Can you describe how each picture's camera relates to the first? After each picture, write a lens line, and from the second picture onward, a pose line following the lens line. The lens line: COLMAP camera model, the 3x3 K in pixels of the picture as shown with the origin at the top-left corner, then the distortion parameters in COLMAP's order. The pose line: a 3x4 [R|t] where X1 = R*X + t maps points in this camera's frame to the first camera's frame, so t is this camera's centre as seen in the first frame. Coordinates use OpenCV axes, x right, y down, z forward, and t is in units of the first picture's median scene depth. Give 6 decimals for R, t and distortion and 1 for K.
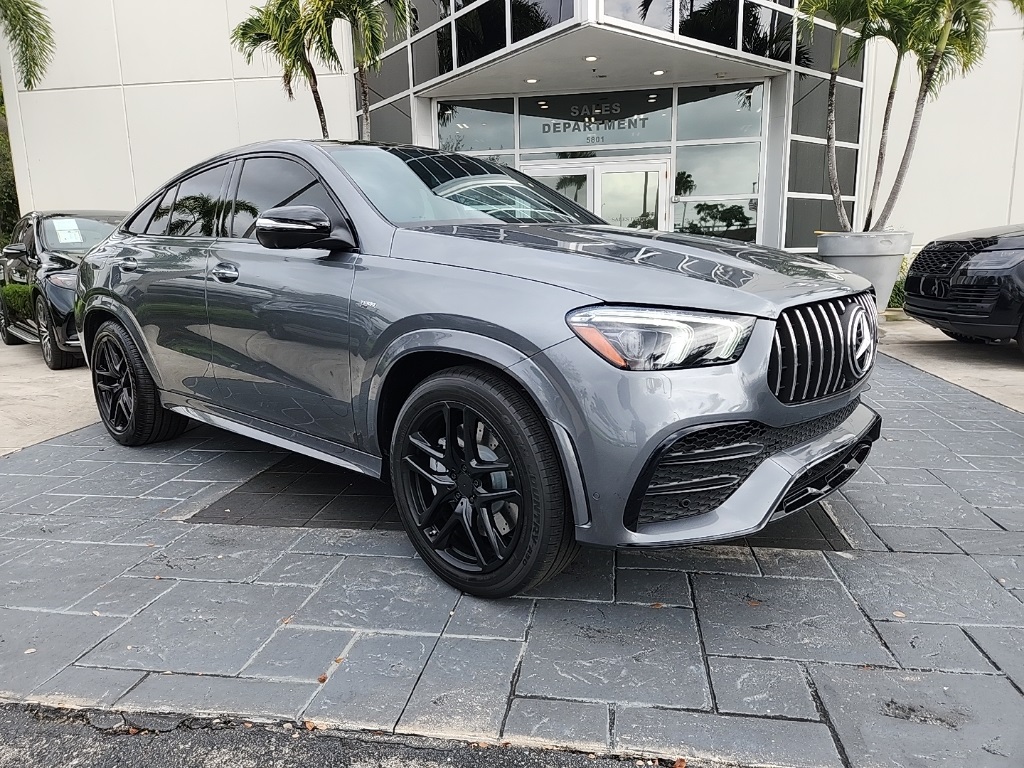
lens RADIAL K [[705.6, 0, 511.7], [0, 705.6, 350.5], [0, 0, 1]] dist [0.103212, -0.082739]
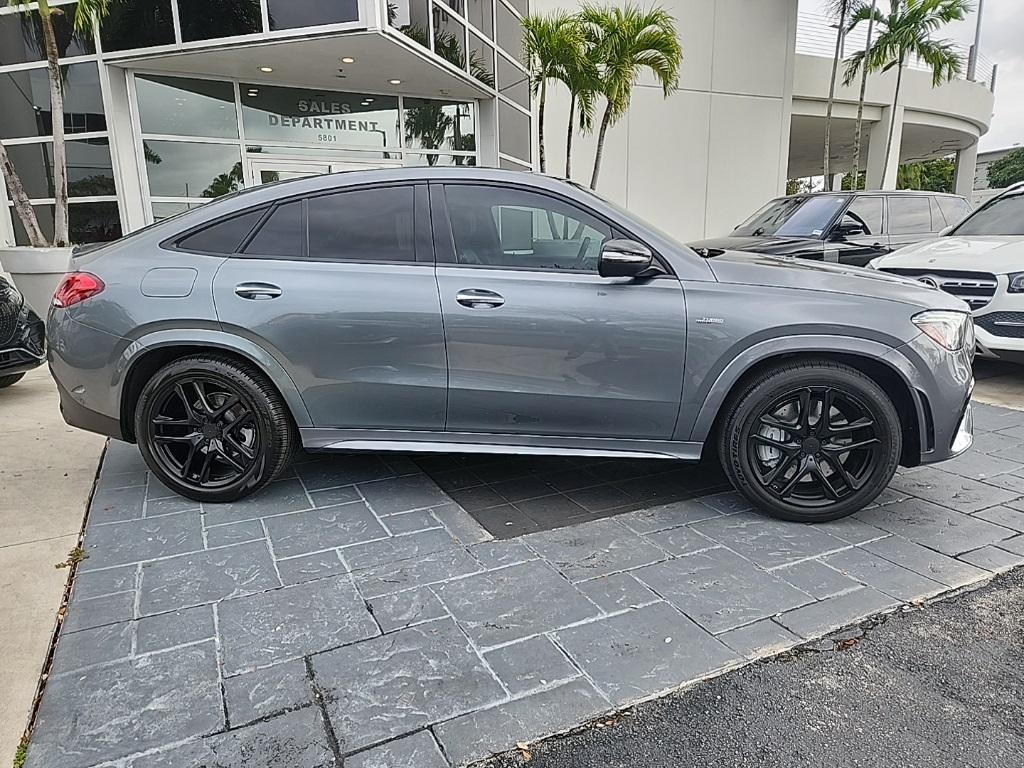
lens RADIAL K [[710.6, 0, 511.2], [0, 710.6, 370.2], [0, 0, 1]] dist [0.032864, -0.002349]
pose [[0.809726, -0.101386, 0.577984, -0.978641], [0.078407, 0.994822, 0.064661, -0.068945], [-0.581547, -0.007039, 0.813483, 0.151698]]
